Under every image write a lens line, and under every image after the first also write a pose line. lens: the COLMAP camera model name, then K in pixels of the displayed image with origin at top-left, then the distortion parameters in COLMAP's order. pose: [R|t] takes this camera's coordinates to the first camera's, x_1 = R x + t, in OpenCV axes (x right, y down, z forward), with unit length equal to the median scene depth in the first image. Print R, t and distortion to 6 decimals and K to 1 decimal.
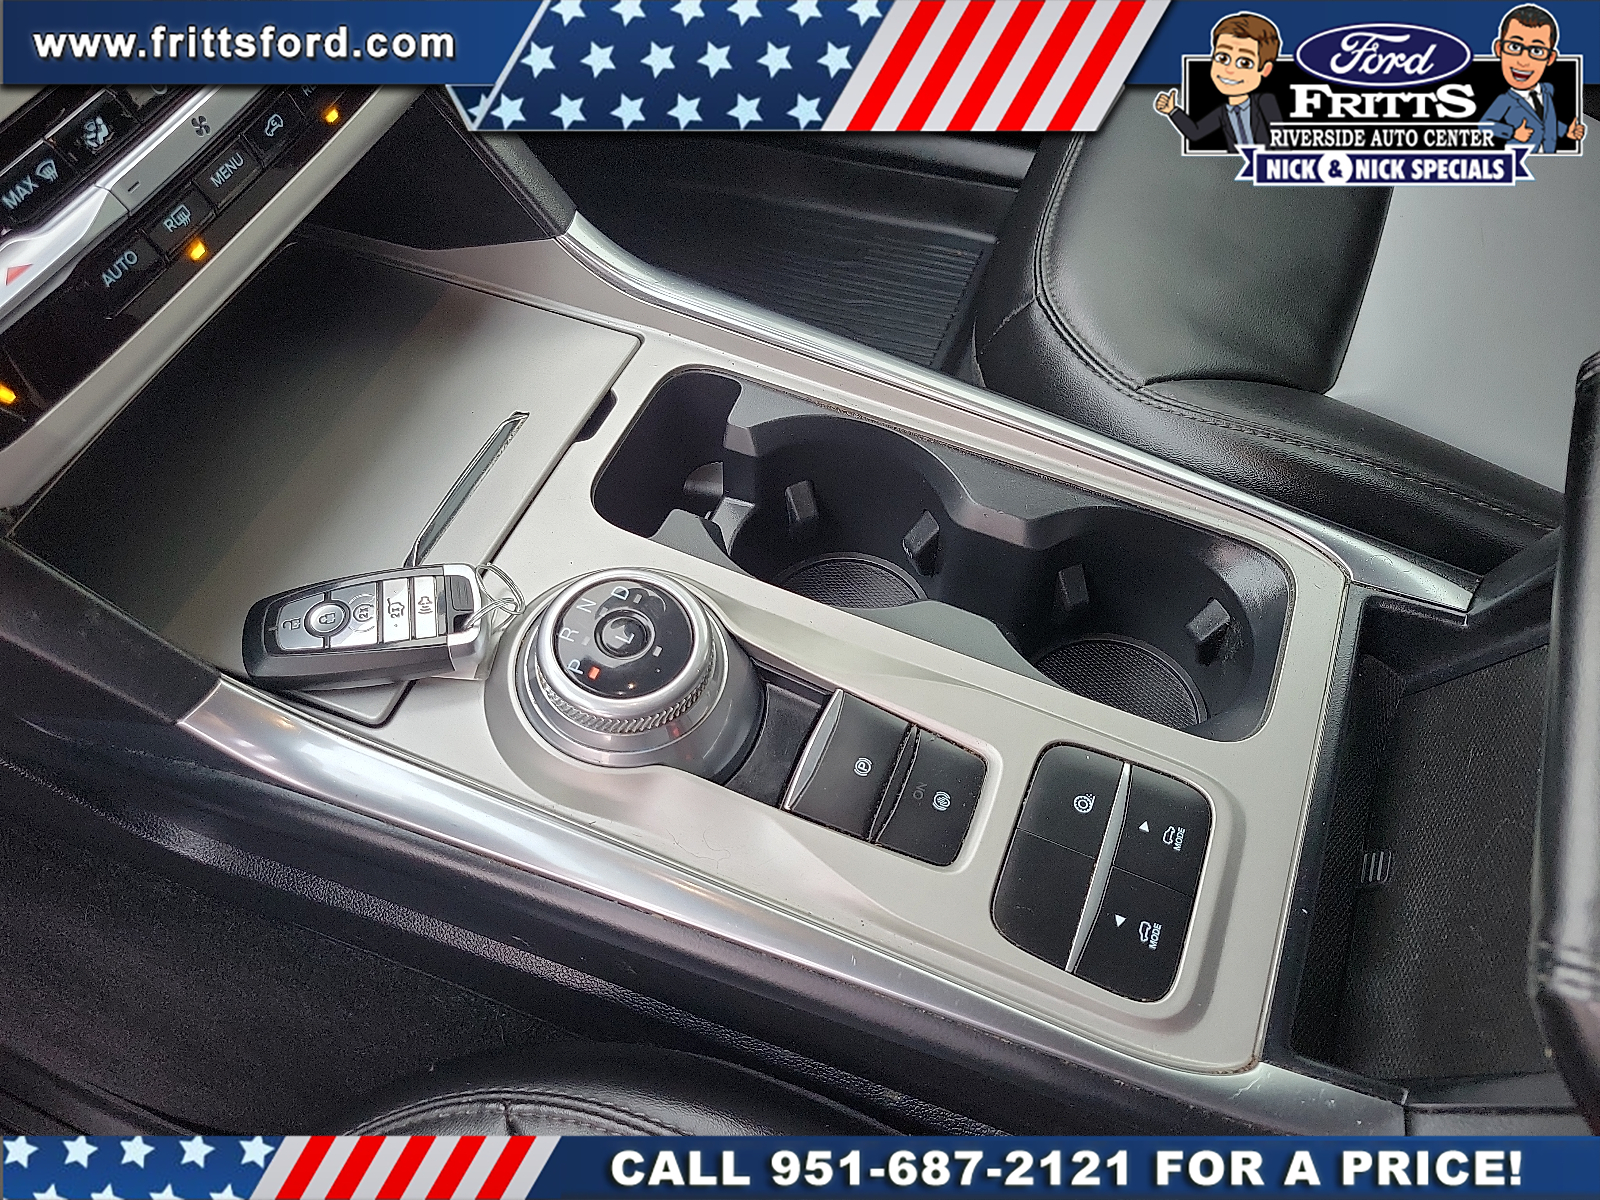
lens RADIAL K [[1243.8, 0, 798.6], [0, 1243.8, 634.5], [0, 0, 1]] dist [0.001080, -0.003992]
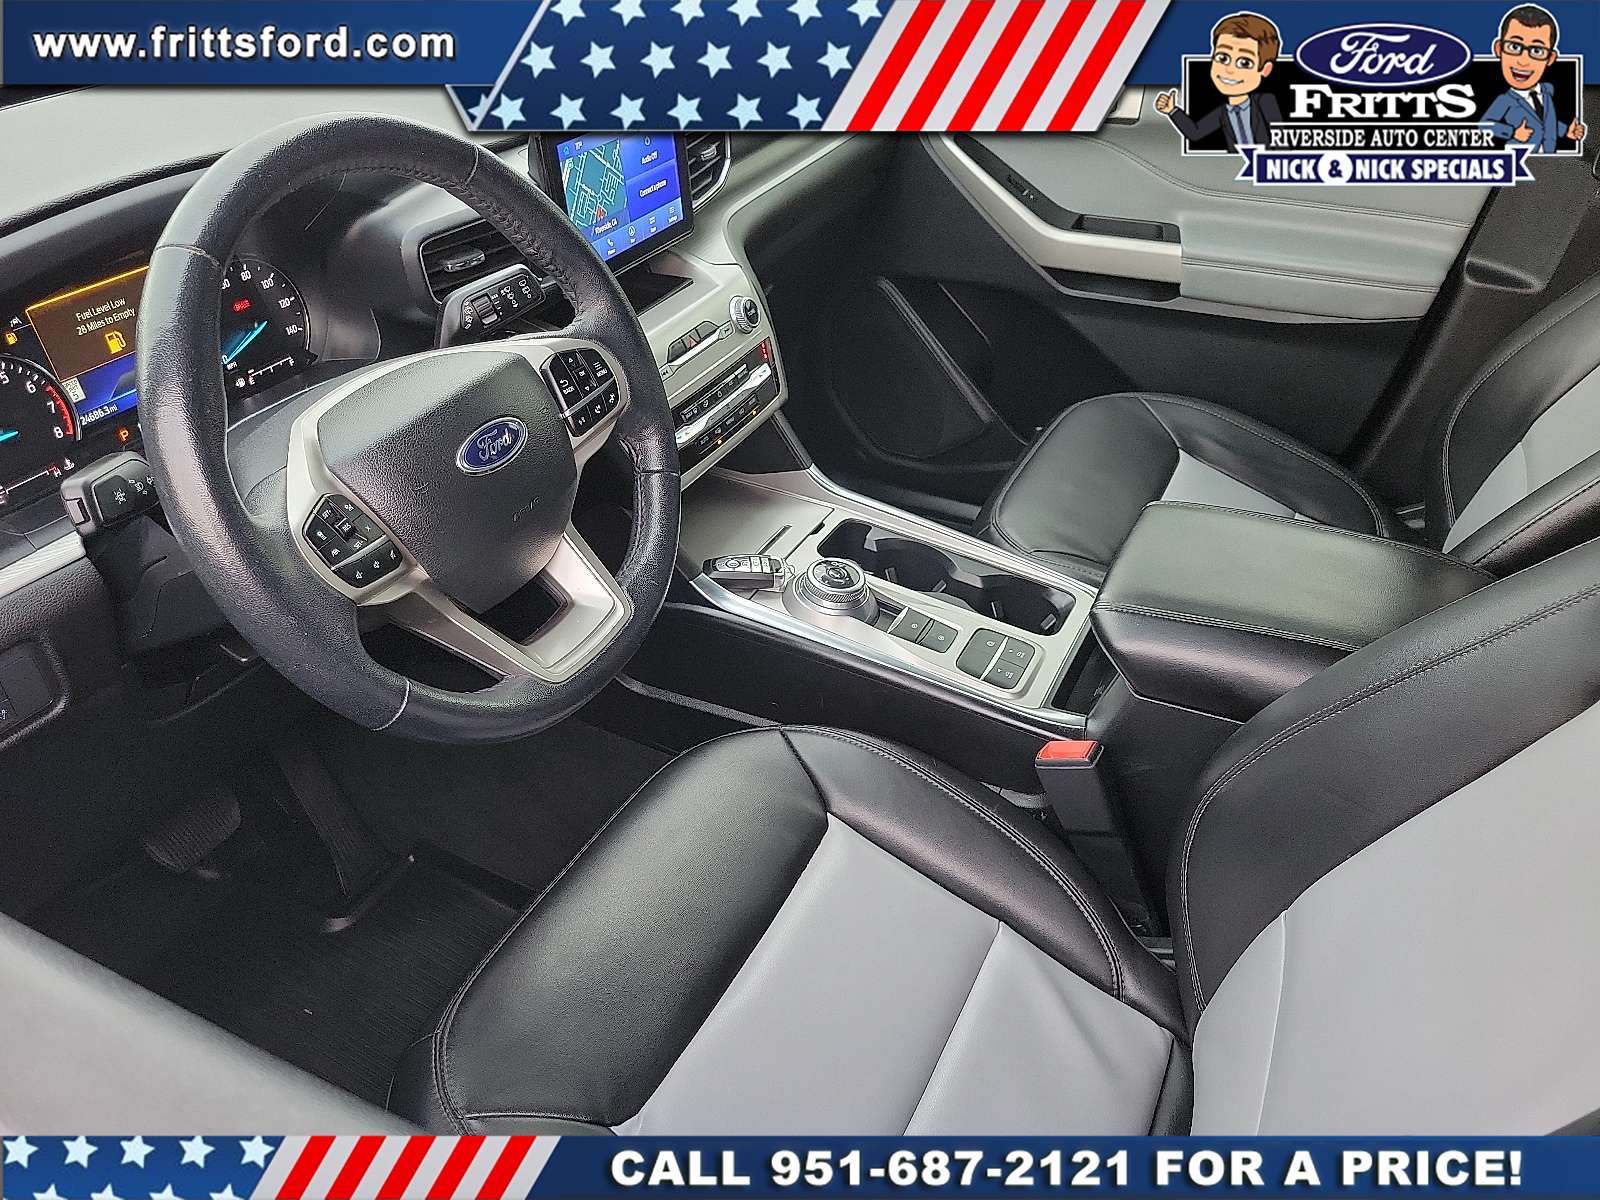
lens RADIAL K [[1201.4, 0, 793.6], [0, 1201.4, 620.8], [0, 0, 1]] dist [0.066372, -0.003856]
pose [[0.994956, 0.094166, -0.034576, -0.129420], [-0.100309, 0.936951, -0.334754, 1.040653], [0.000874, 0.336534, 0.941671, -1.603773]]
